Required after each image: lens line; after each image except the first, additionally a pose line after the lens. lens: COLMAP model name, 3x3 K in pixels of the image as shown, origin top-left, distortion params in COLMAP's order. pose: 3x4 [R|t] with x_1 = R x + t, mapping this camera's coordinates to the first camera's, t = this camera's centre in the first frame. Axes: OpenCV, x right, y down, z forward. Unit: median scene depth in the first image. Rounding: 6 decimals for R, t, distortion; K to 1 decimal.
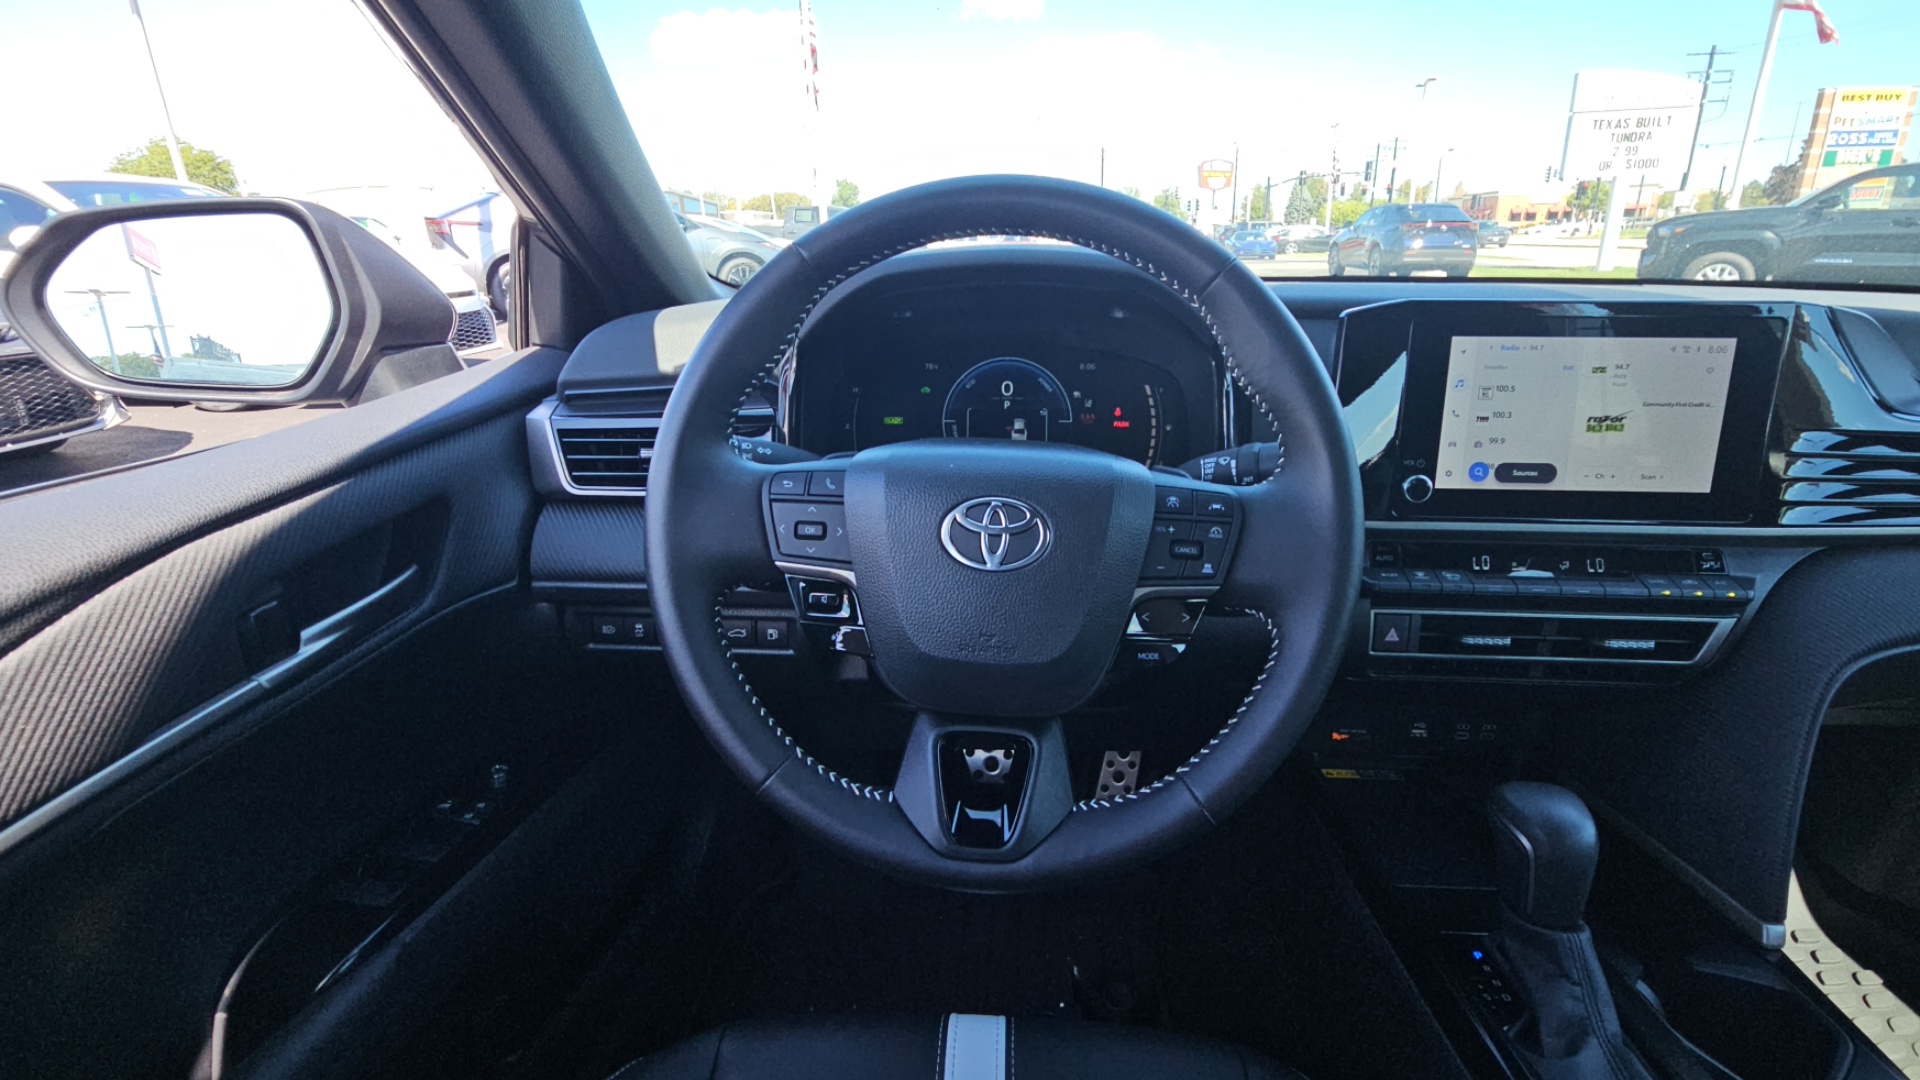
lens RADIAL K [[861.2, 0, 983.0], [0, 861.2, 541.6], [0, 0, 1]] dist [0.008316, -0.006284]
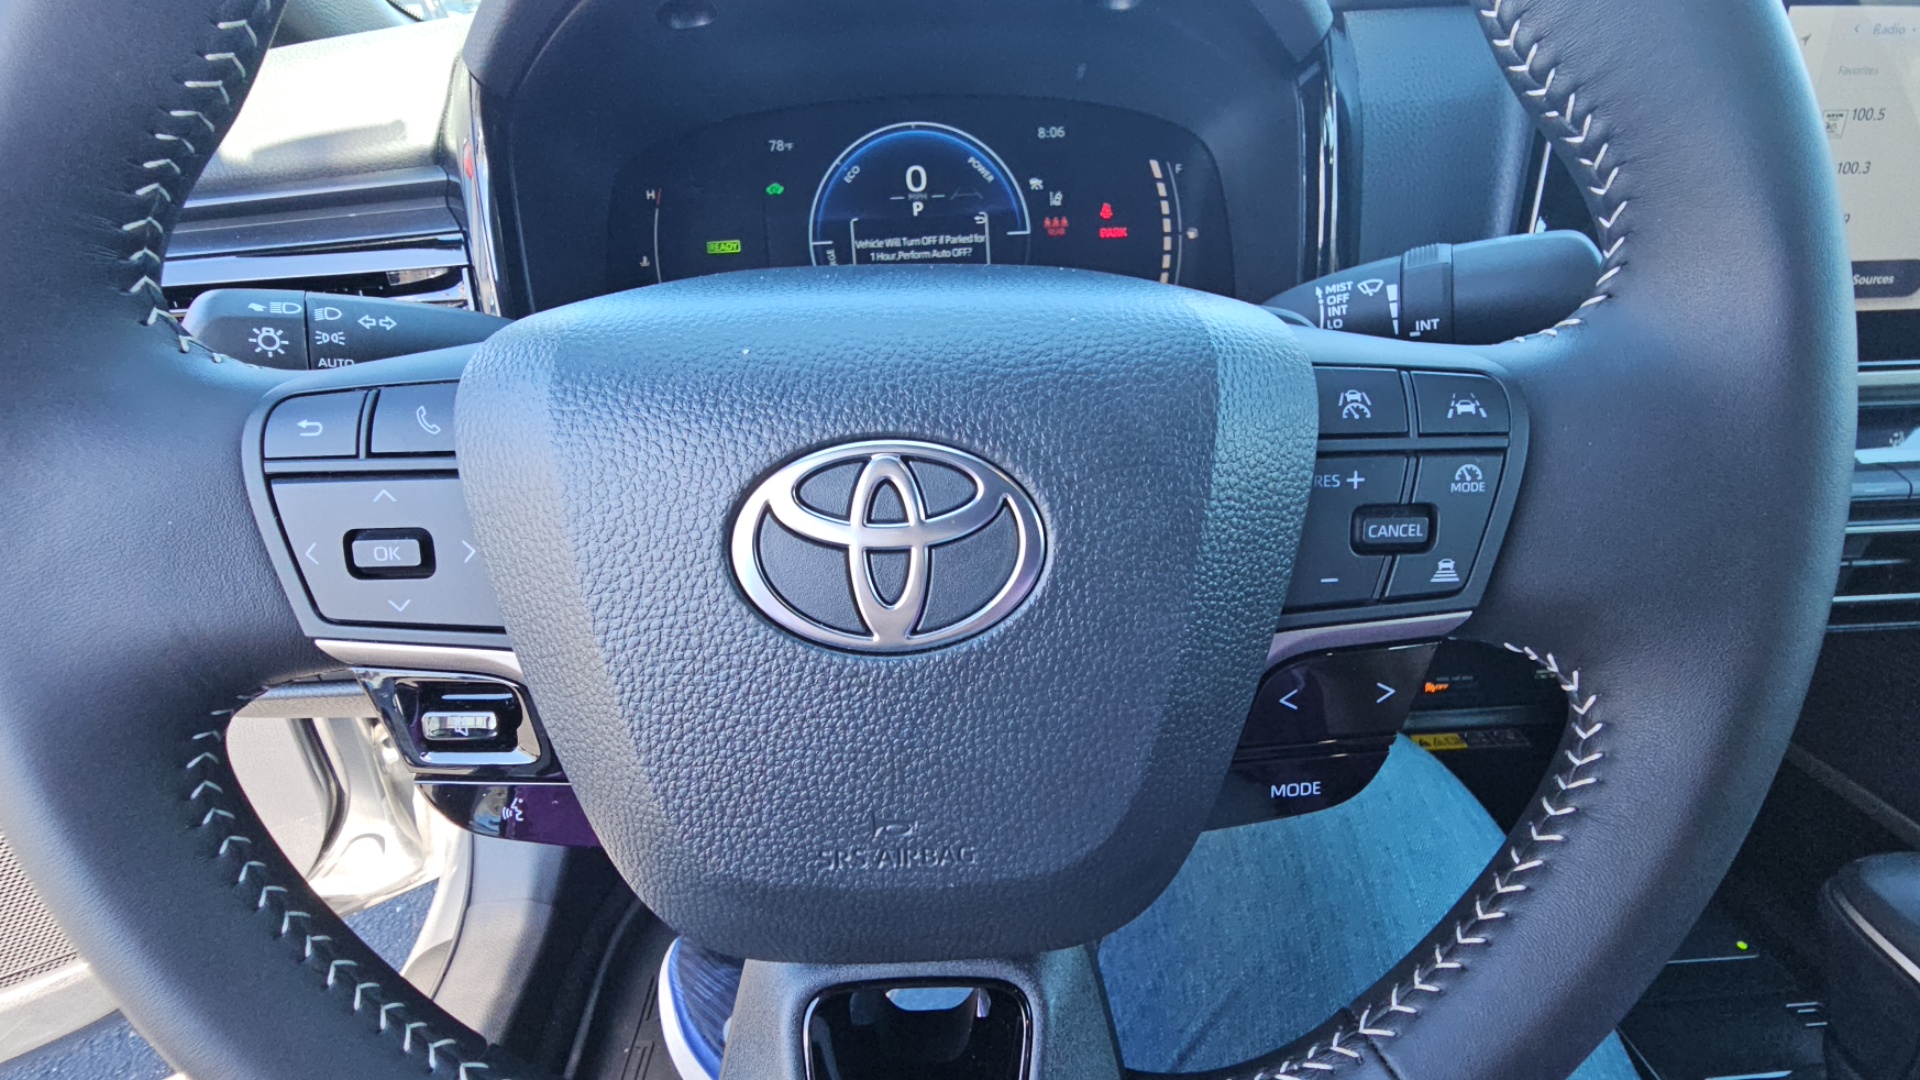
lens RADIAL K [[861.2, 0, 980.5], [0, 861.2, 551.7], [0, 0, 1]] dist [0.008316, -0.006284]
pose [[0.995139, -0.079110, 0.058659, 0.019625], [0.066438, 0.978925, 0.193110, -0.047093], [-0.072699, -0.188274, 0.979422, 0.430479]]
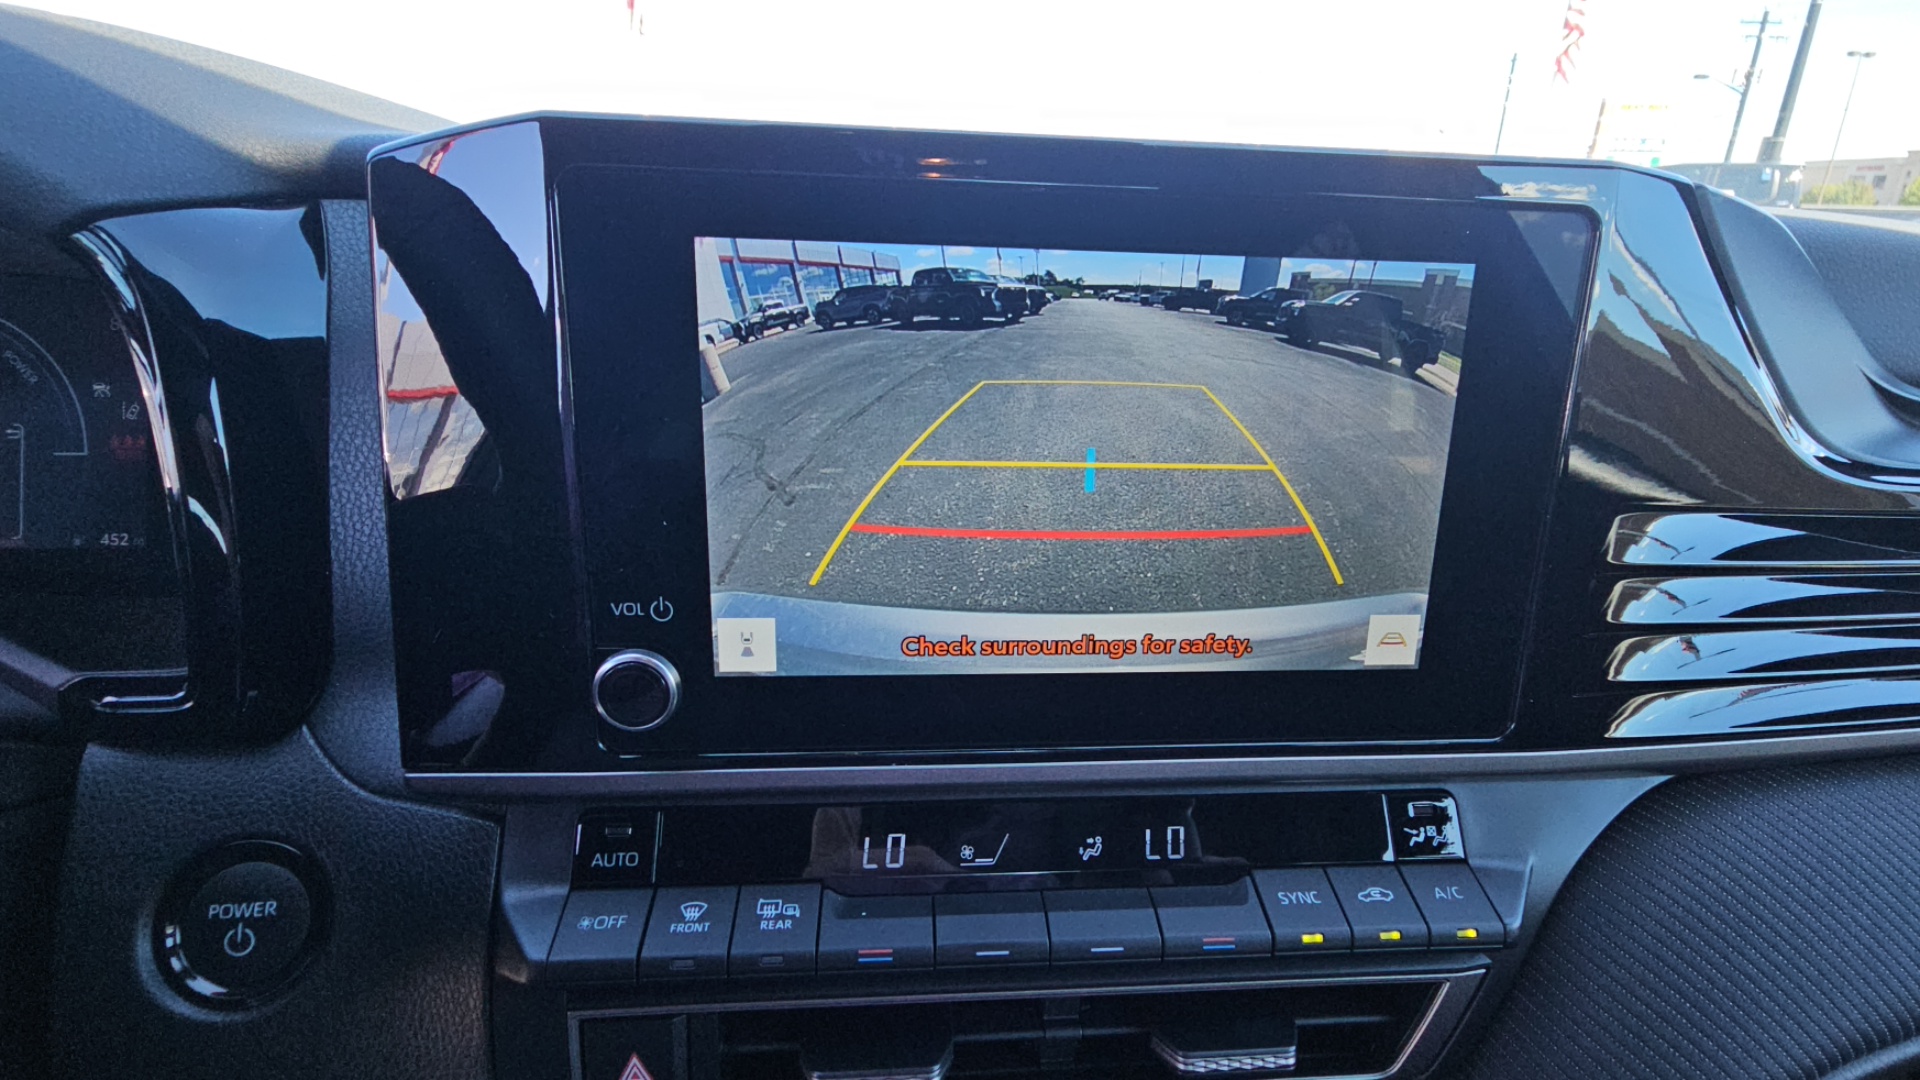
lens RADIAL K [[861.2, 0, 984.6], [0, 861.2, 551.2], [0, 0, 1]] dist [0.008316, -0.006284]
pose [[0.988507, -0.021983, 0.149566, 0.529857], [0.016356, 0.999115, 0.038750, -0.114112], [-0.150285, -0.035859, 0.987992, 0.580778]]
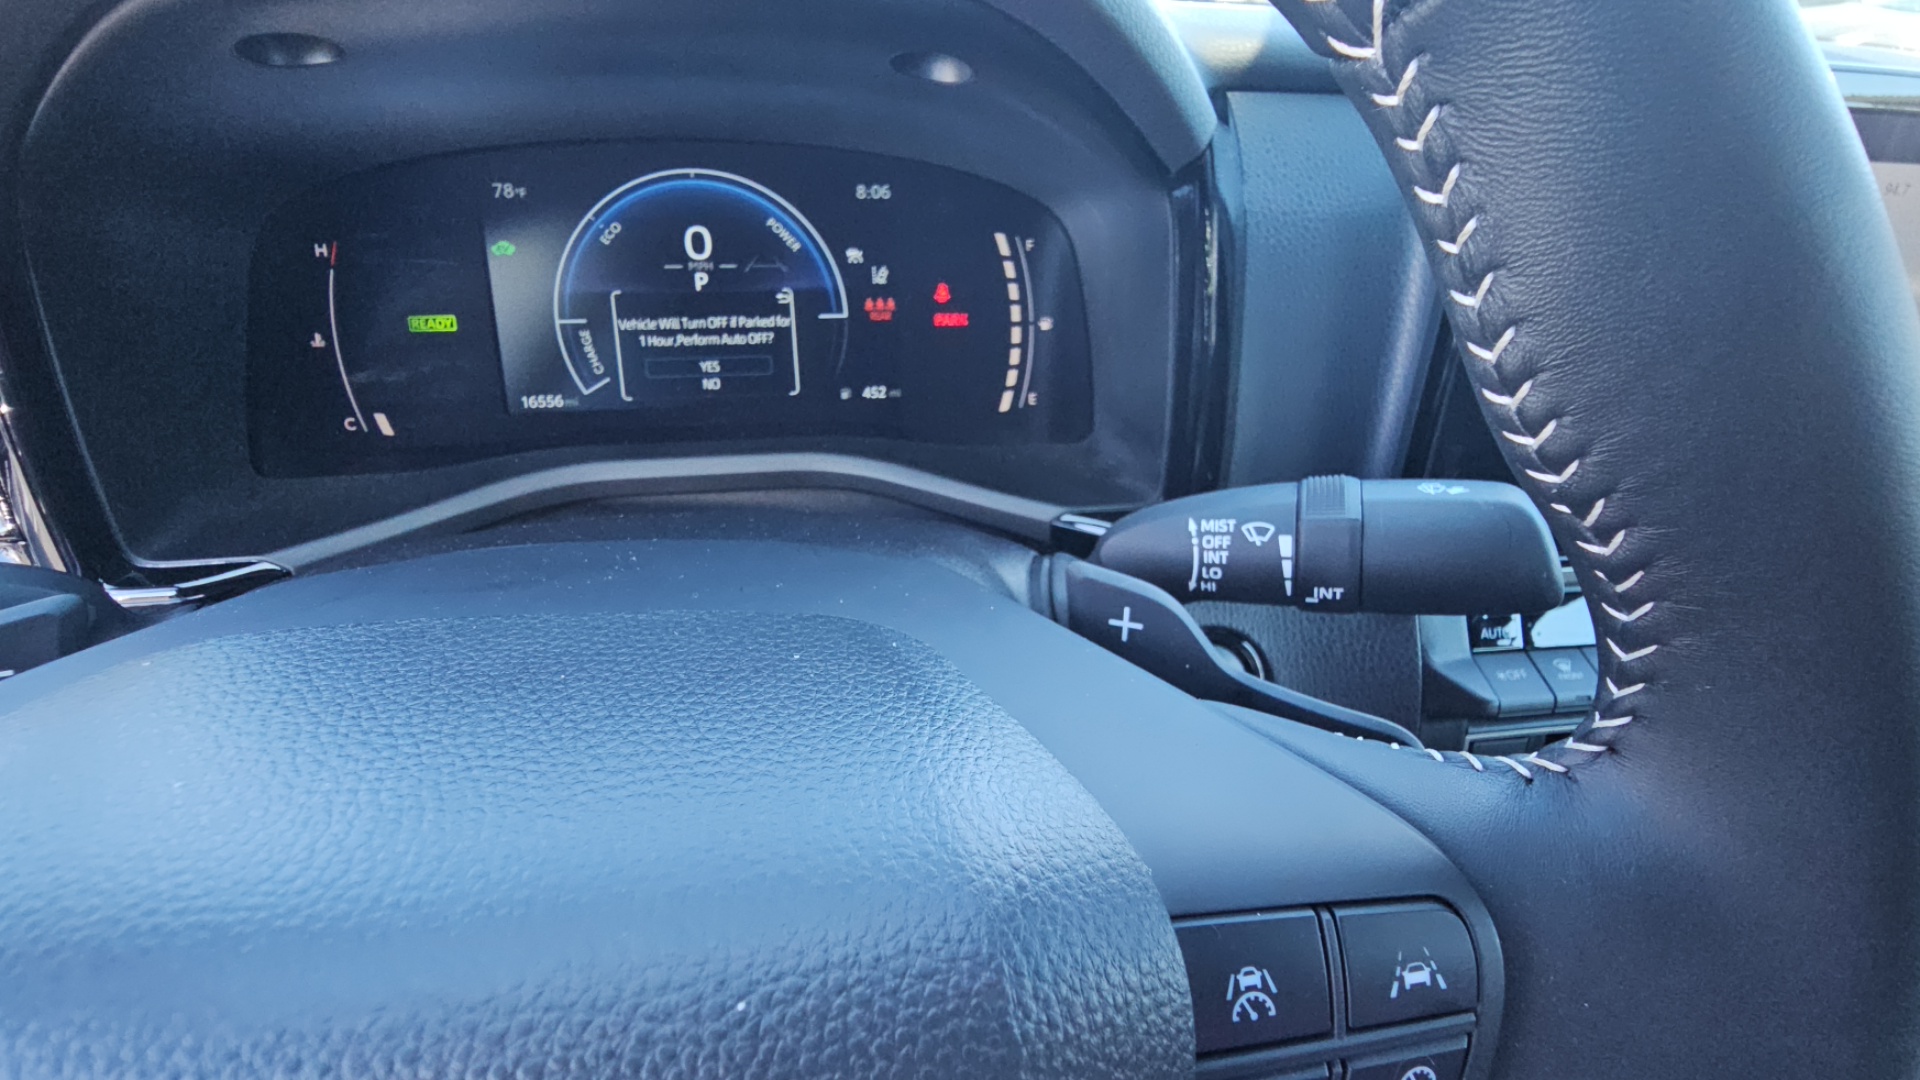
lens RADIAL K [[861.2, 0, 977.8], [0, 861.2, 554.5], [0, 0, 1]] dist [0.008316, -0.006284]
pose [[0.977008, -0.085878, 0.195144, 0.077899], [0.031596, 0.963502, 0.265828, -0.154013], [-0.210851, -0.253551, 0.944063, 0.567275]]
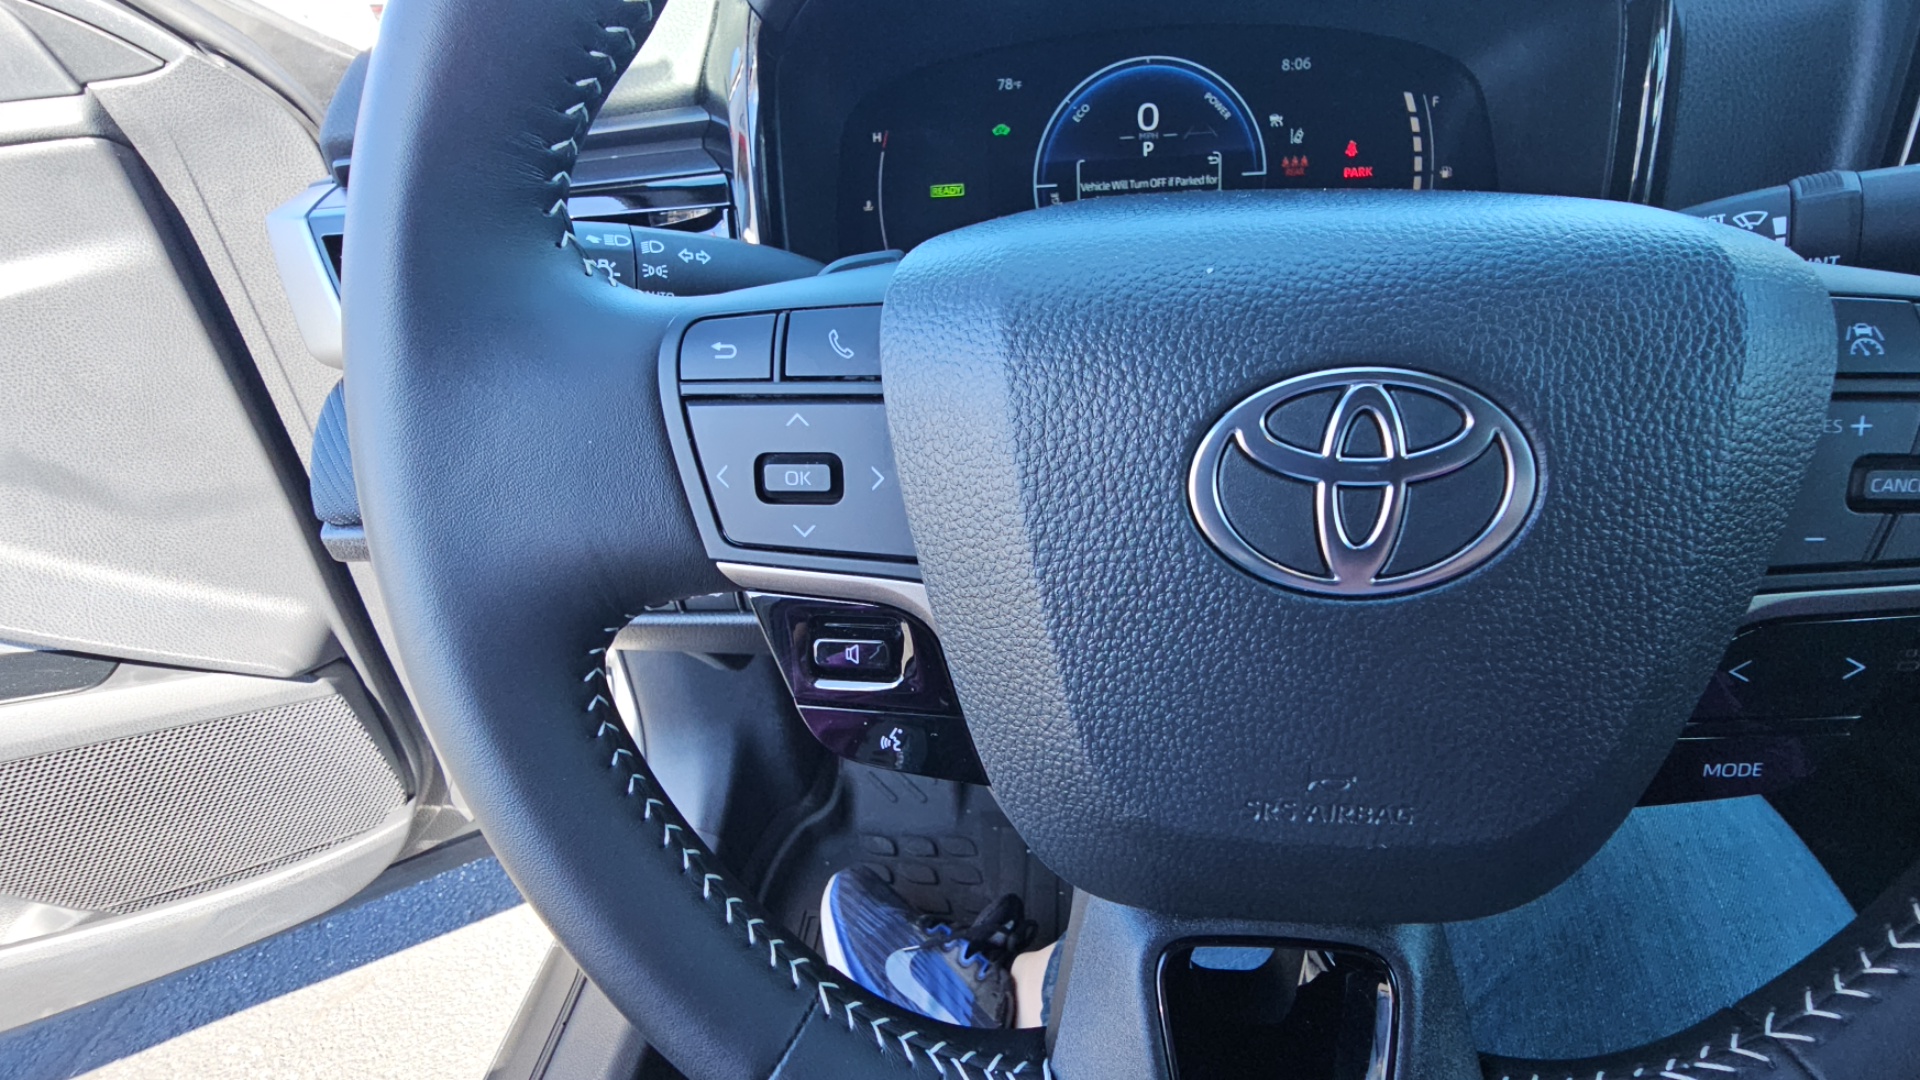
lens RADIAL K [[861.2, 0, 980.2], [0, 861.2, 551.5], [0, 0, 1]] dist [0.008316, -0.006284]
pose [[0.997909, -0.044346, -0.047012, -0.074449], [0.053905, 0.972409, 0.226969, -0.042747], [0.035650, -0.229029, 0.972767, 0.442279]]
